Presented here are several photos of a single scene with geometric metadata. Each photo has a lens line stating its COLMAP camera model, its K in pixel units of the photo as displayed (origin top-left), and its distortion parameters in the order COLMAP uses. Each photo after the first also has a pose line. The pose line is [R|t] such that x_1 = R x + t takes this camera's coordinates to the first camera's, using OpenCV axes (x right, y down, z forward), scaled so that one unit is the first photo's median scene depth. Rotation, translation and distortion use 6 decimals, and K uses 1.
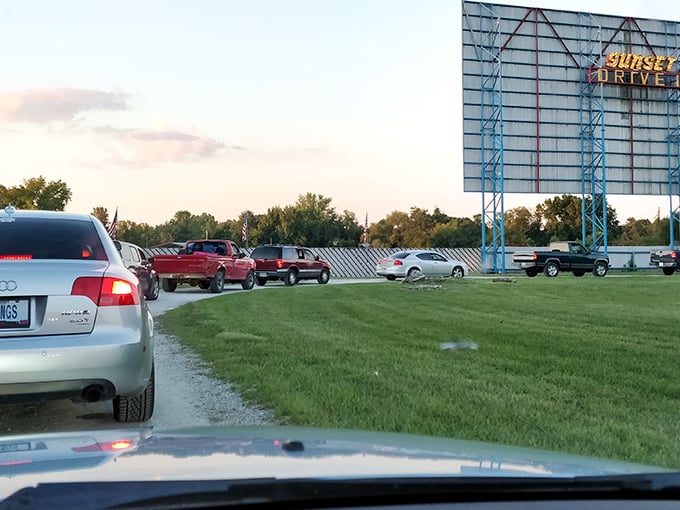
lens RADIAL K [[1560.9, 0, 339.3], [0, 1560.9, 255.1], [0, 0, 1]] dist [-0.019644, 0.000000]
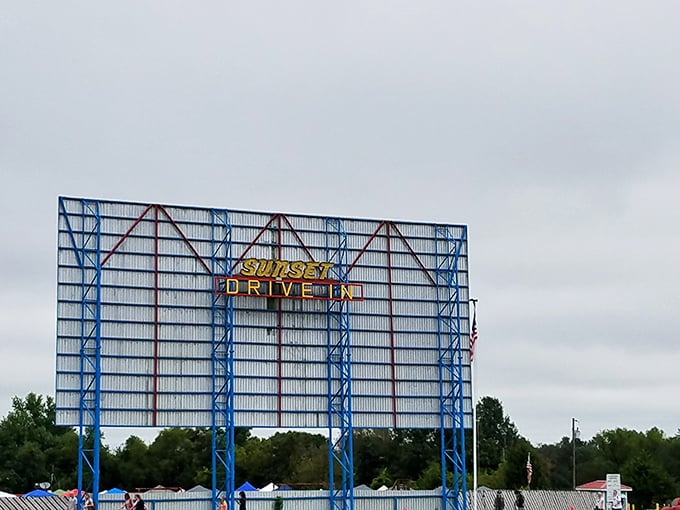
lens RADIAL K [[1560.9, 0, 340.4], [0, 1560.9, 254.3], [0, 0, 1]] dist [-0.019644, 0.000000]
pose [[0.994307, -0.019854, -0.104687, 0.308964], [0.003585, 0.988165, -0.153351, -0.003161], [0.106493, 0.152102, 0.982611, 0.189328]]
